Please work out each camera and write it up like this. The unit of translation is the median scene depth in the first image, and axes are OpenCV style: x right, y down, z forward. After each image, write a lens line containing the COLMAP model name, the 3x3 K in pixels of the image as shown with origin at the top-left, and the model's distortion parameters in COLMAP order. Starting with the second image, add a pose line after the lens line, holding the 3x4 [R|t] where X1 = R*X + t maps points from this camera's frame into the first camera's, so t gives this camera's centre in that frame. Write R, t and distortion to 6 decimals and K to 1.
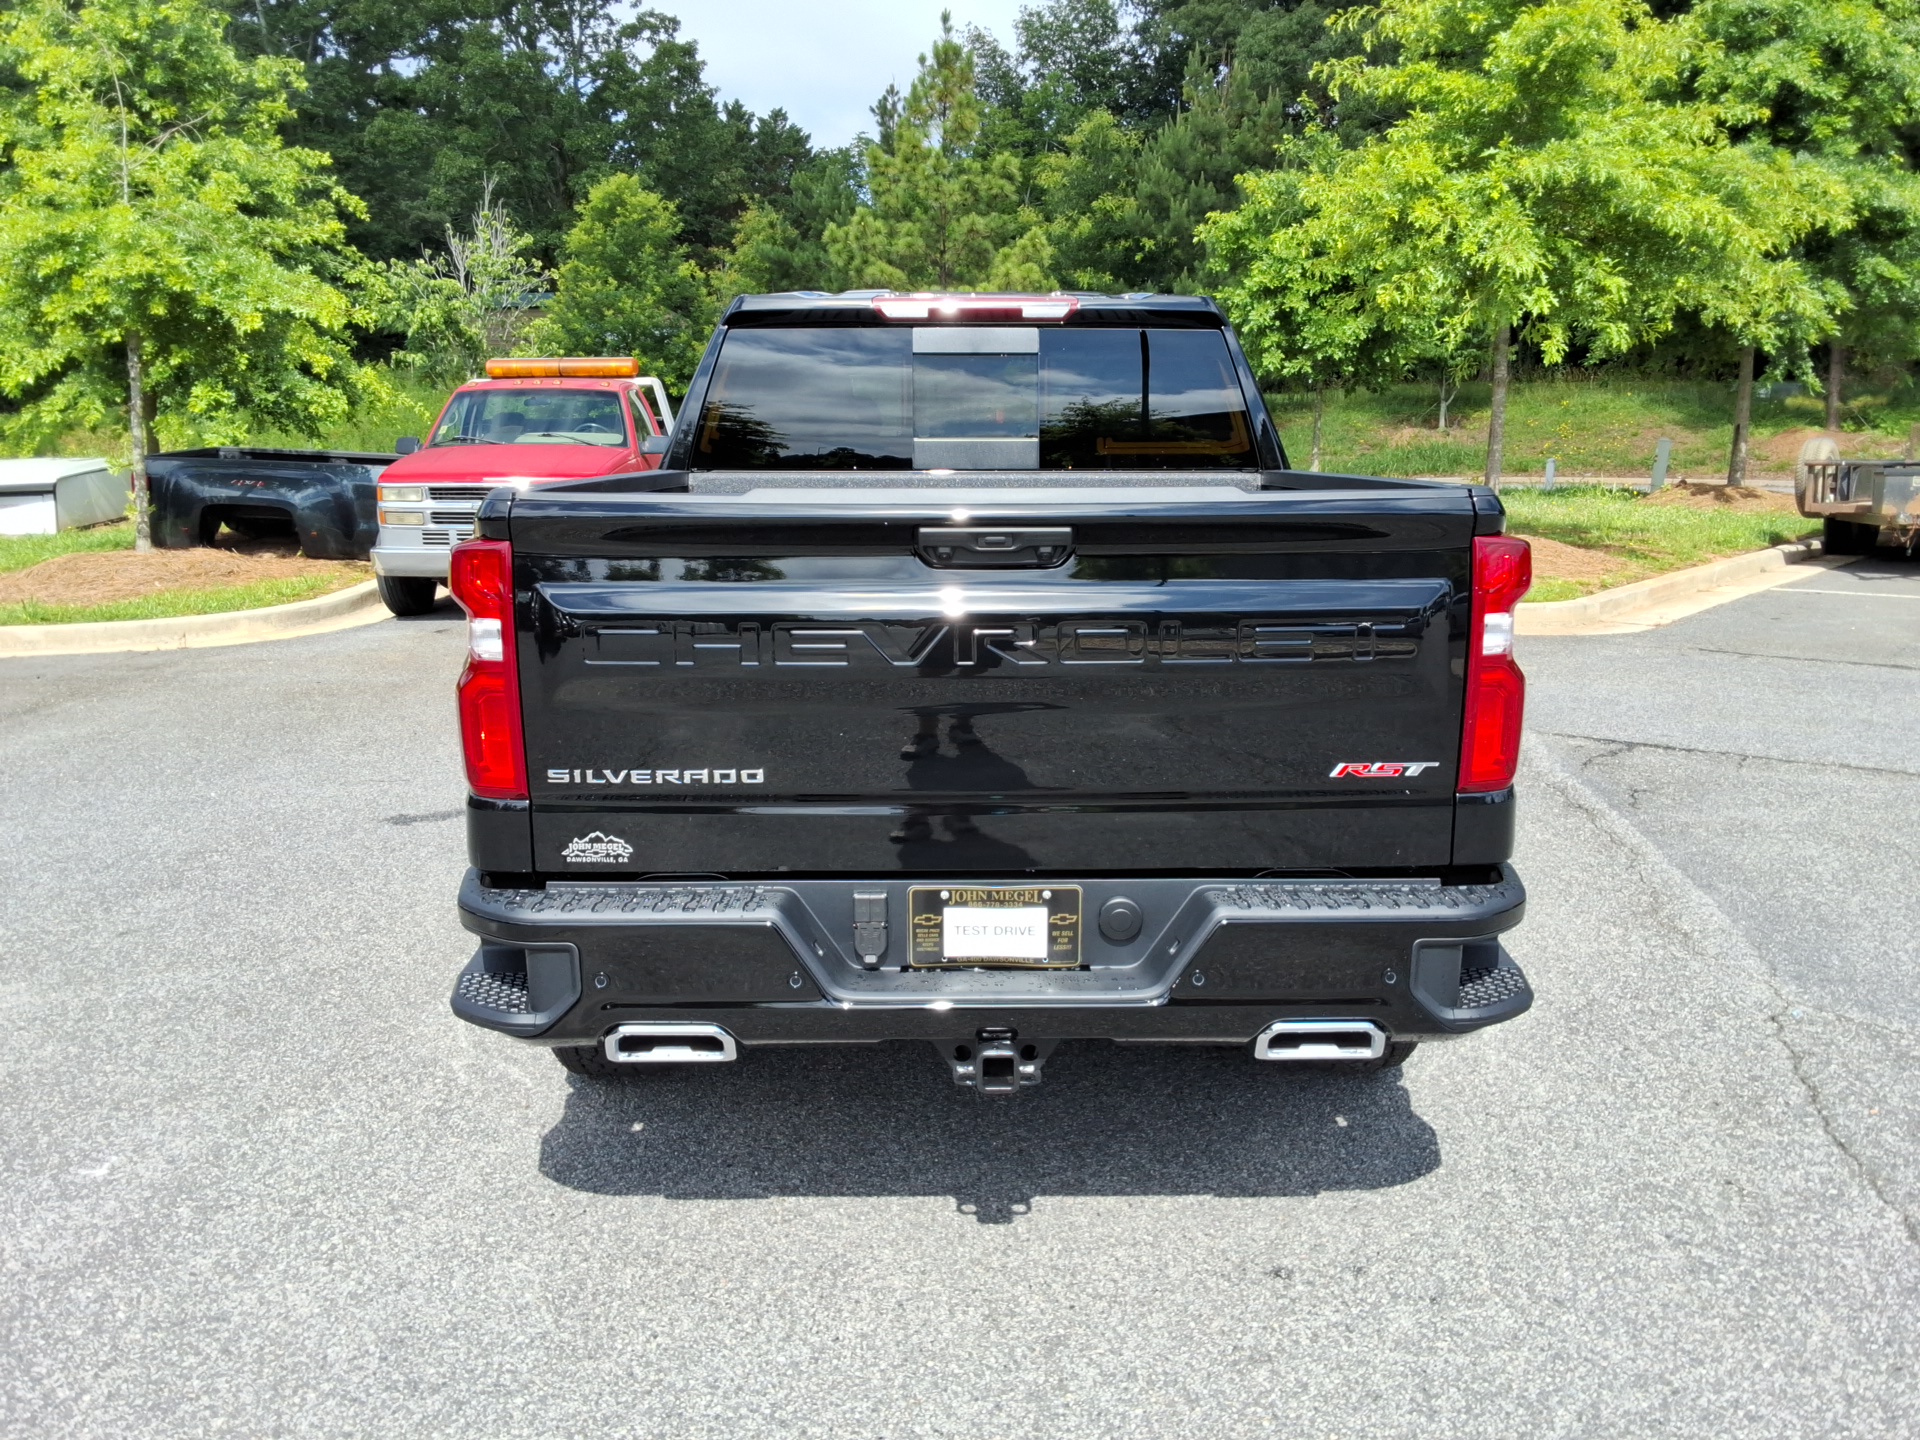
lens RADIAL K [[1545.4, 0, 962.3], [0, 1545.4, 726.0], [0, 0, 1]] dist [0.115477, -0.202535]
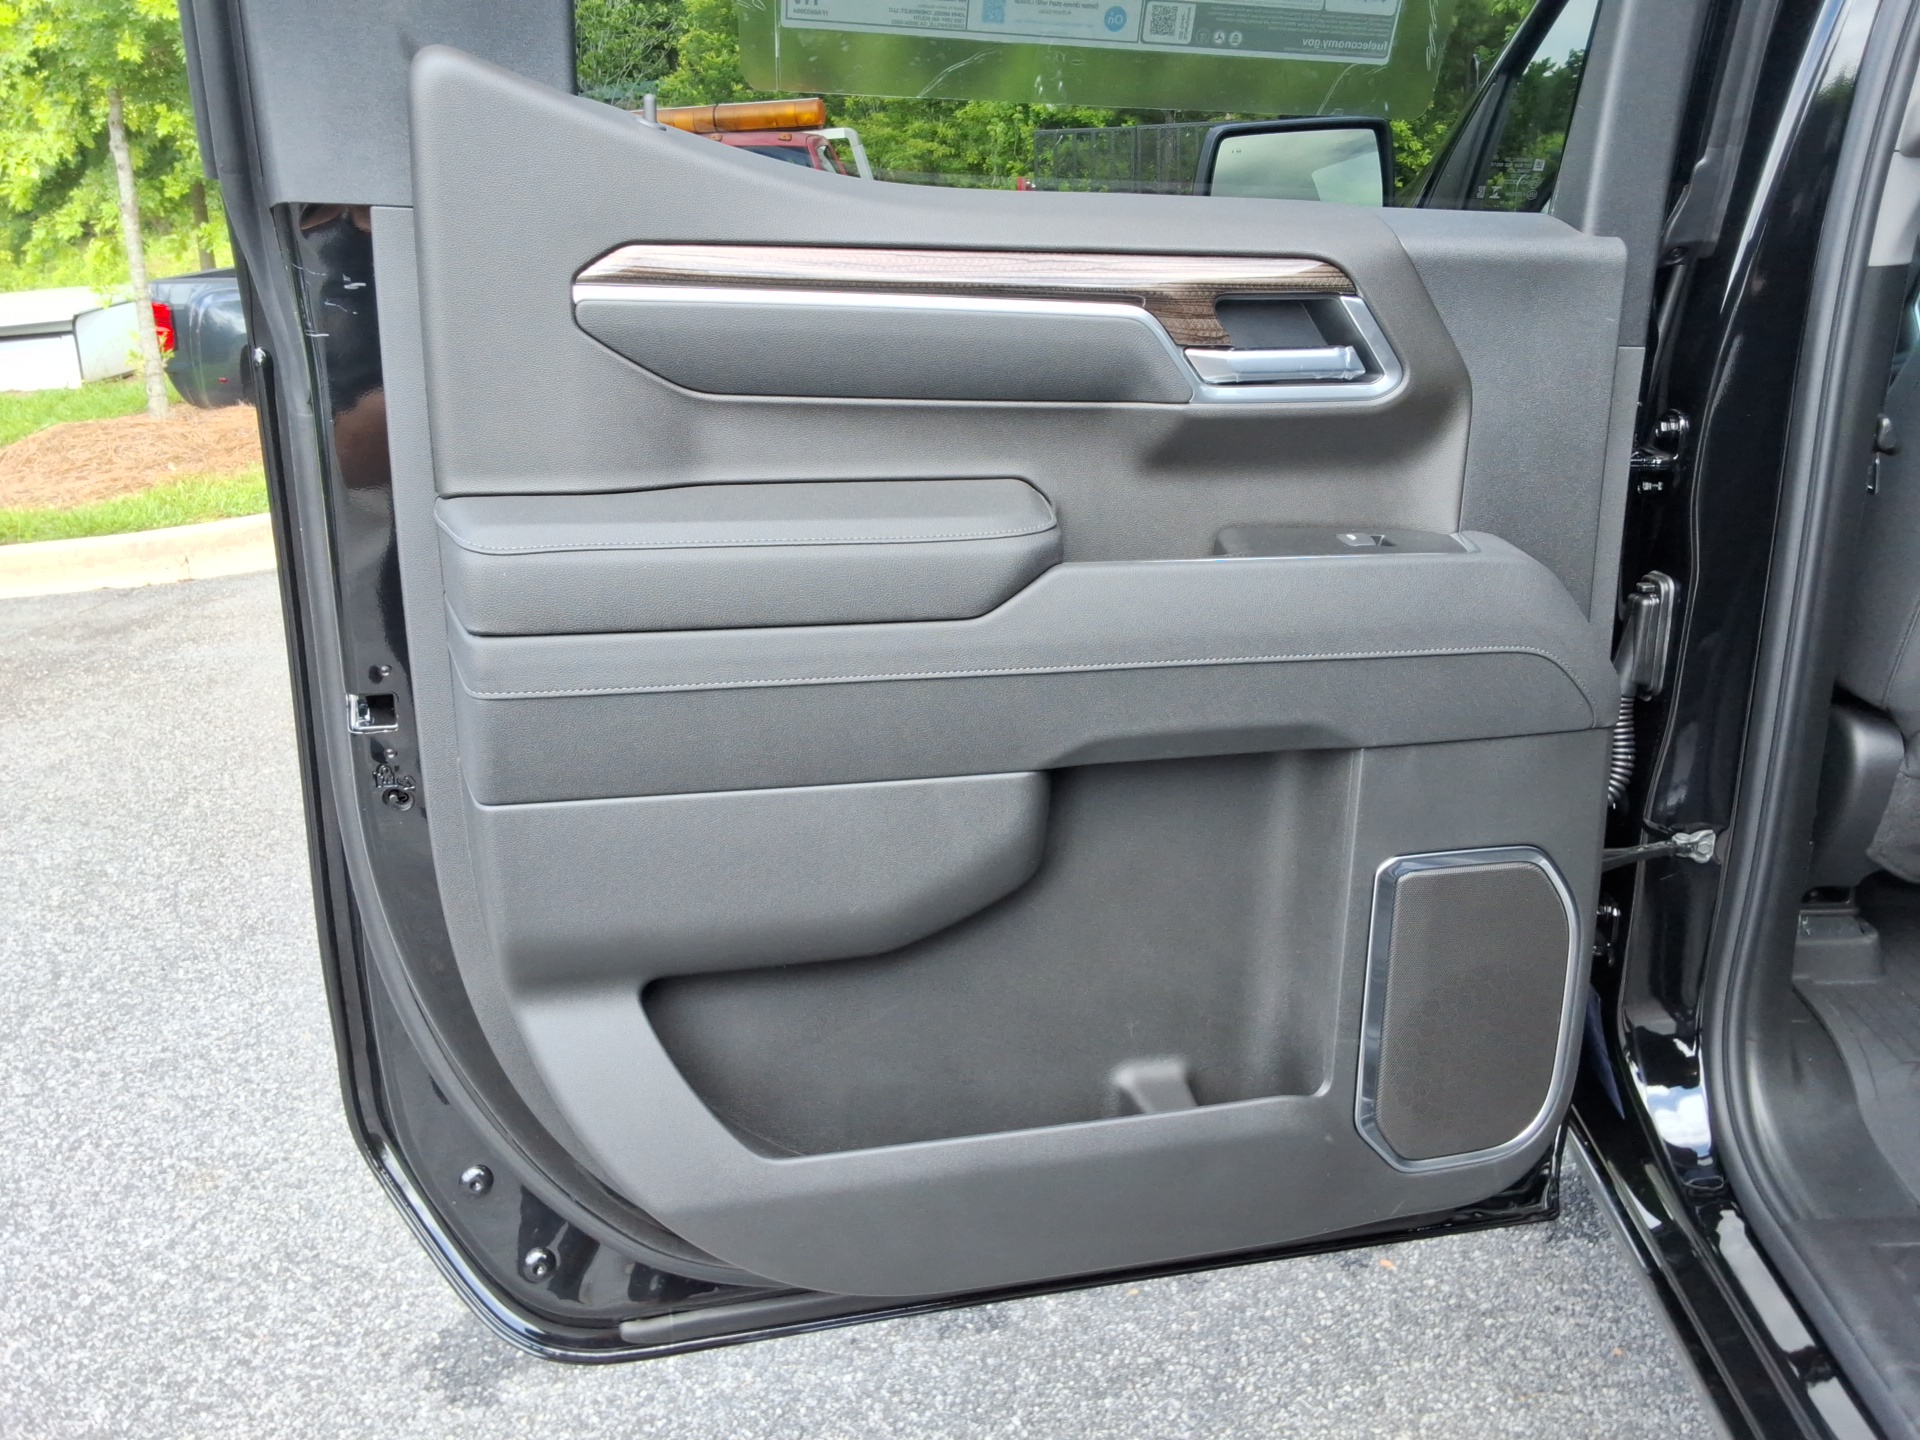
lens RADIAL K [[1547.2, 0, 960.0], [0, 1547.2, 720.0], [0, 0, 1]] dist [0.098282, -0.163880]
pose [[0.995998, -0.018458, -0.087453, -0.093580], [0.029084, 0.992123, 0.121841, -0.047188], [0.084515, -0.123897, 0.988689, 0.289436]]
